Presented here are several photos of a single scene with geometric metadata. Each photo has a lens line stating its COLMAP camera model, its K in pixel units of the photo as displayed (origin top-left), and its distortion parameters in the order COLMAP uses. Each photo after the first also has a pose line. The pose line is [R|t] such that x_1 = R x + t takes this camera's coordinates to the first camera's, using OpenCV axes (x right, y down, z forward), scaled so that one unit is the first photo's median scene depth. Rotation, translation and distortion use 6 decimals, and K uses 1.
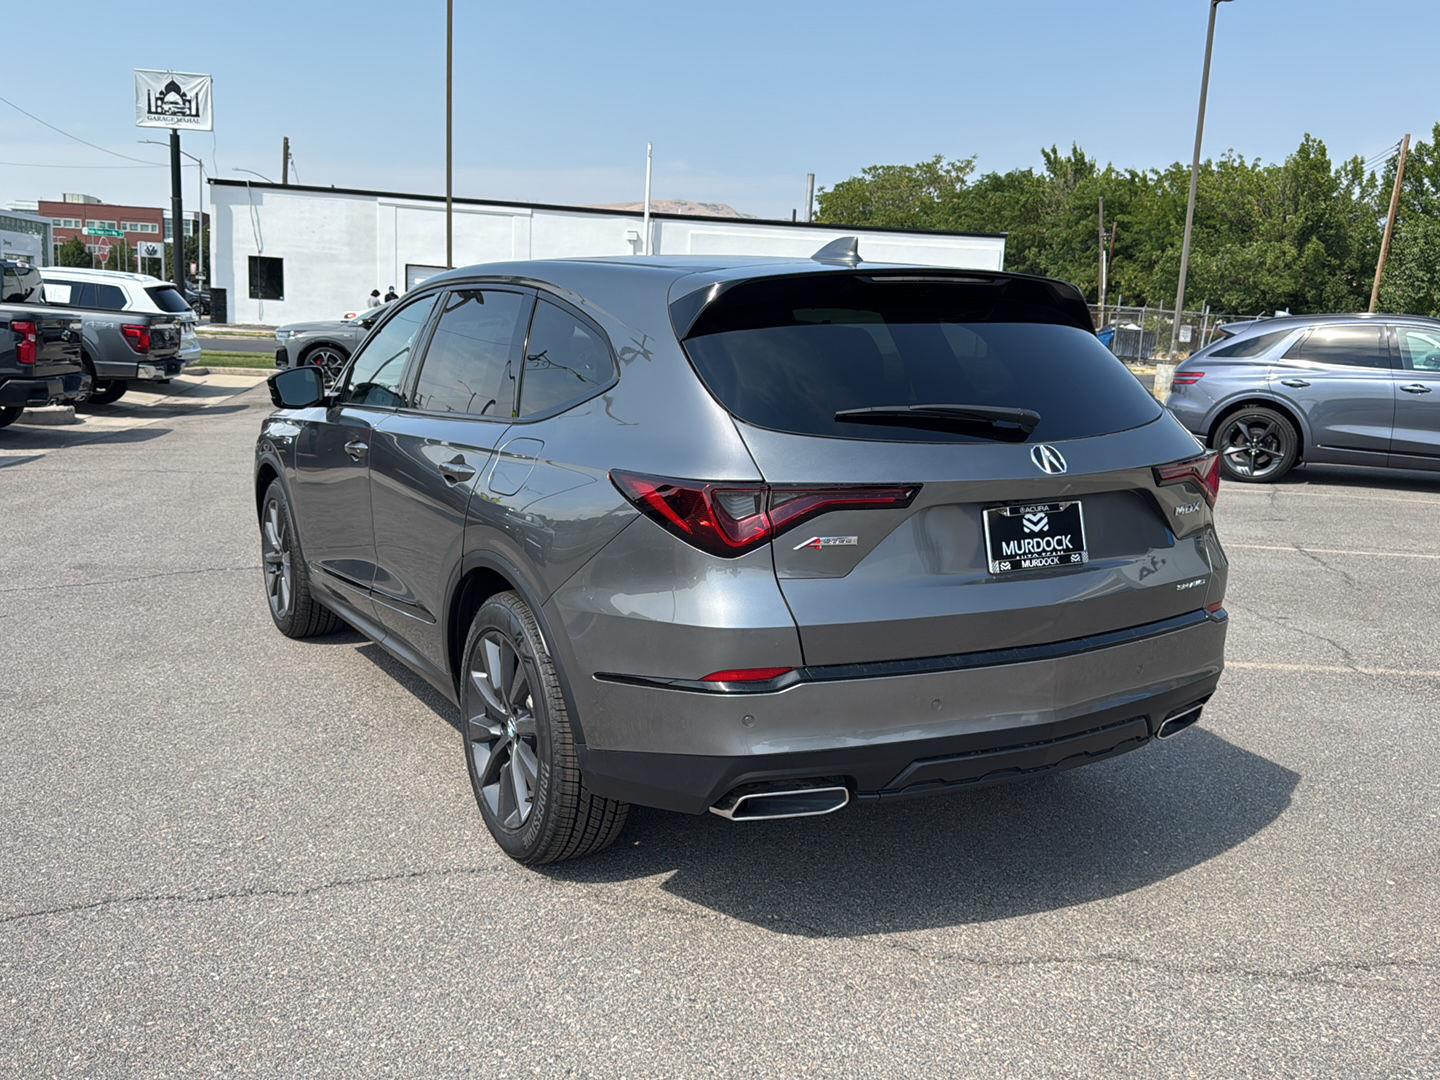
lens RADIAL K [[1320.8, 0, 750.7], [0, 1320.8, 582.7], [0, 0, 1]] dist [0.039113, 0.000000]
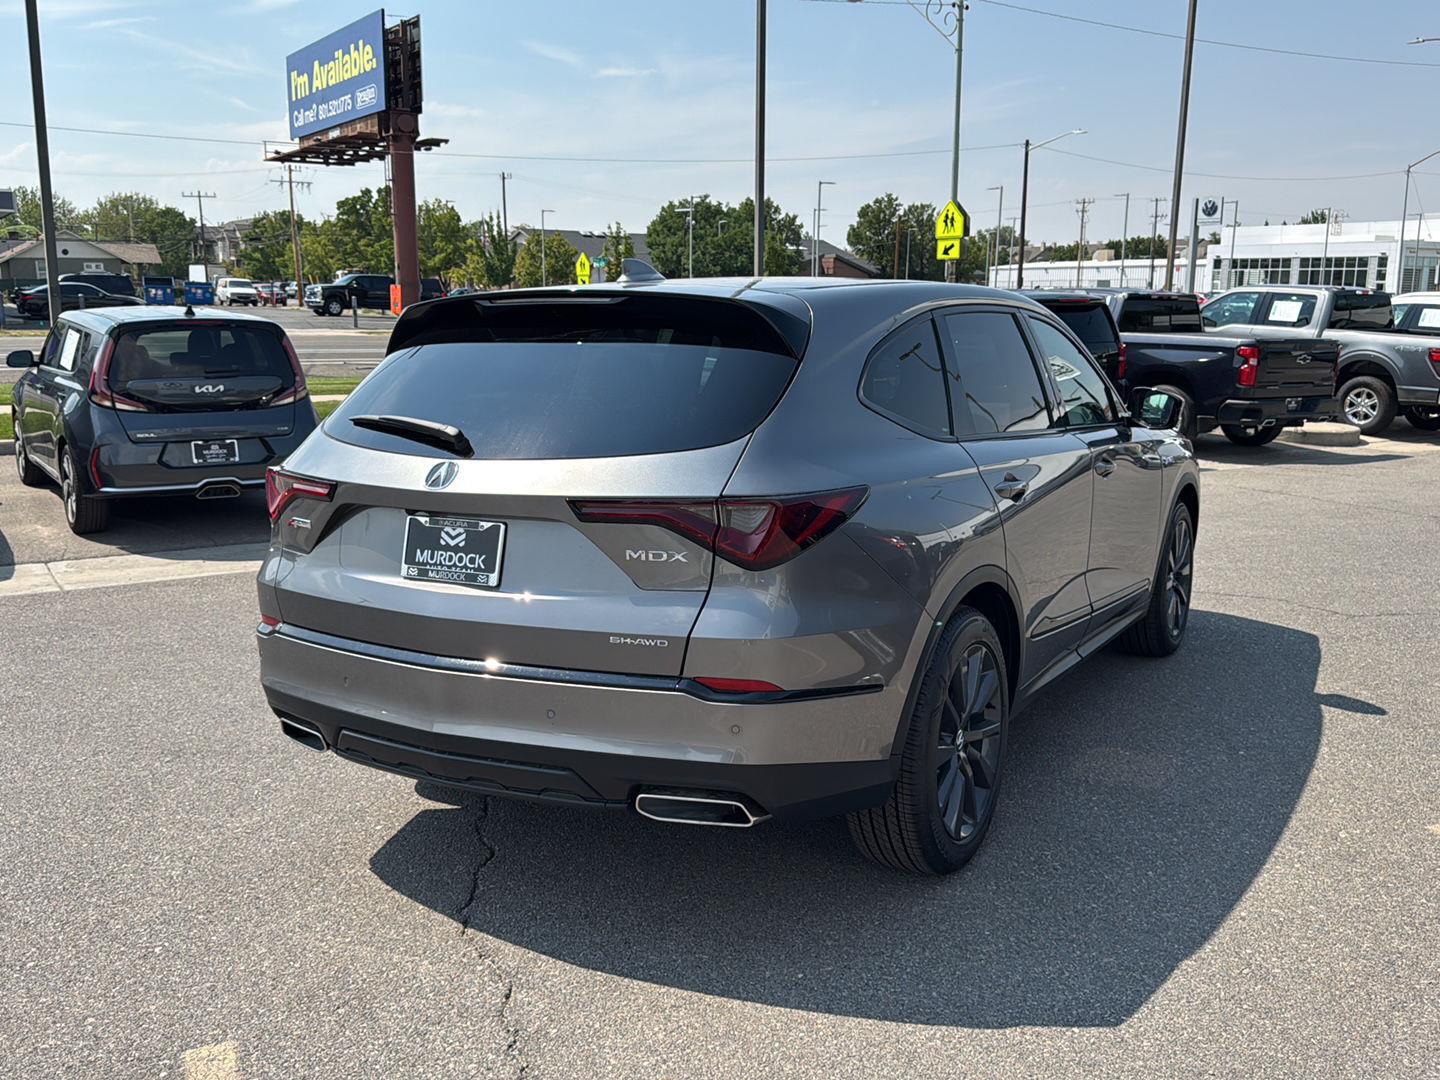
lens RADIAL K [[1320.8, 0, 715.5], [0, 1320.8, 542.3], [0, 0, 1]] dist [0.039113, 0.000000]
pose [[0.468190, 0.117256, -0.875813, 0.868583], [-0.158859, 0.986177, 0.047109, -0.087530], [0.869231, 0.117075, 0.480345, 0.497130]]
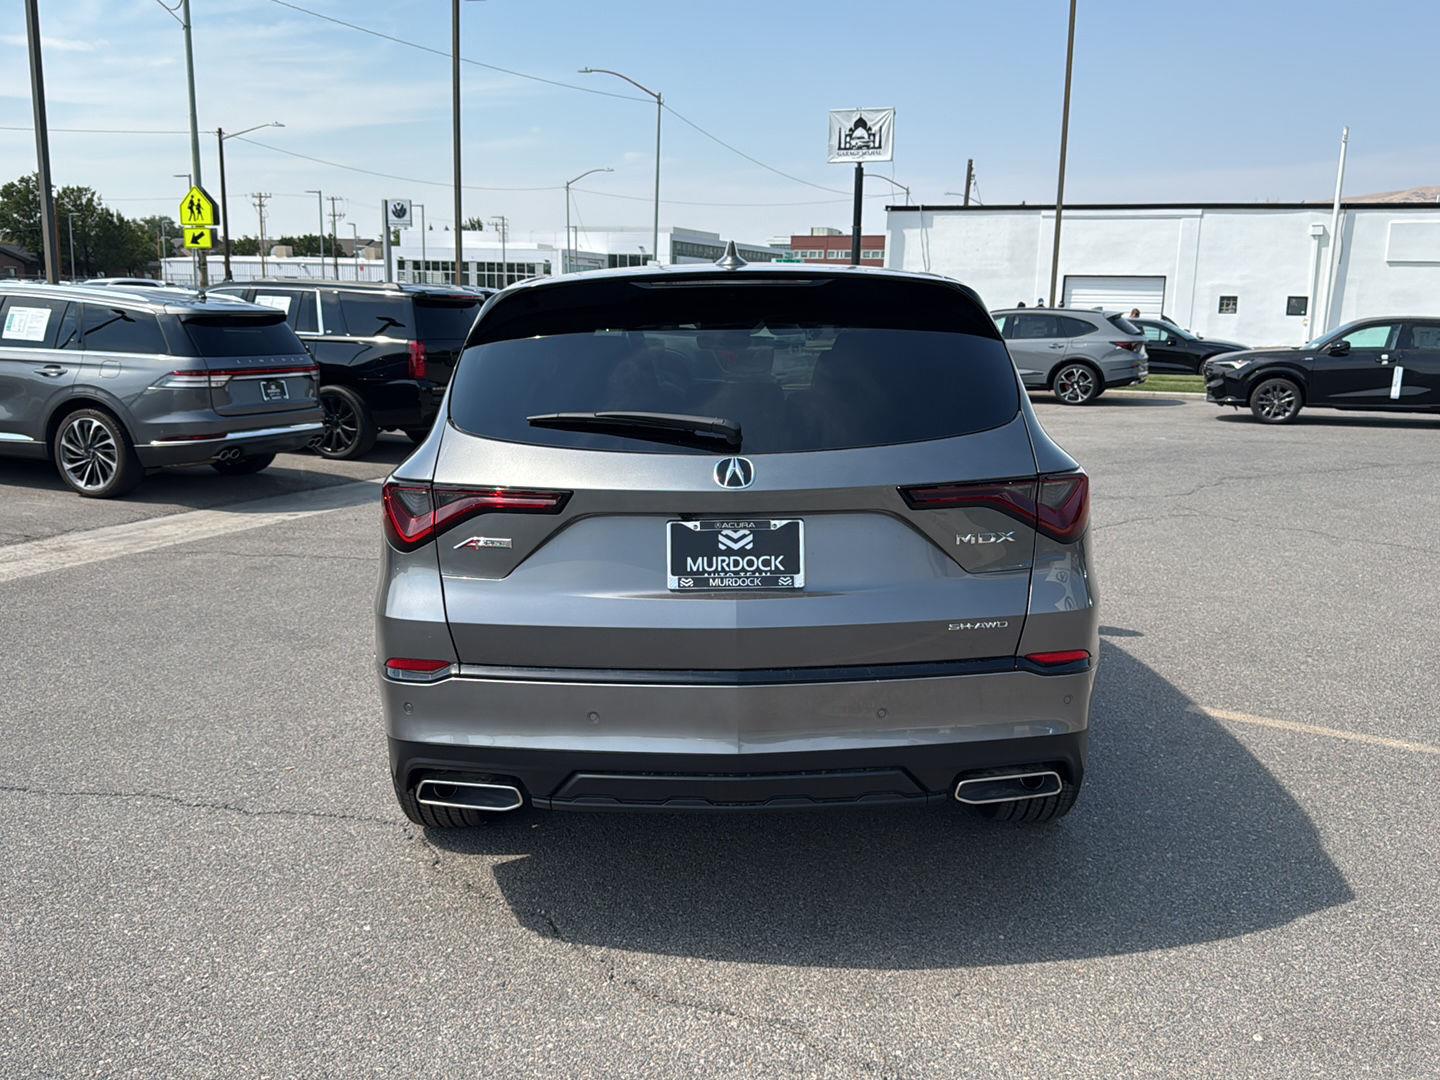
lens RADIAL K [[1320.8, 0, 650.3], [0, 1320.8, 592.0], [0, 0, 1]] dist [0.039113, 0.000000]
pose [[0.852383, 0.080463, -0.516690, 0.466774], [-0.082099, 0.996429, 0.019733, -0.015963], [0.516433, 0.025600, 0.855945, 0.128872]]
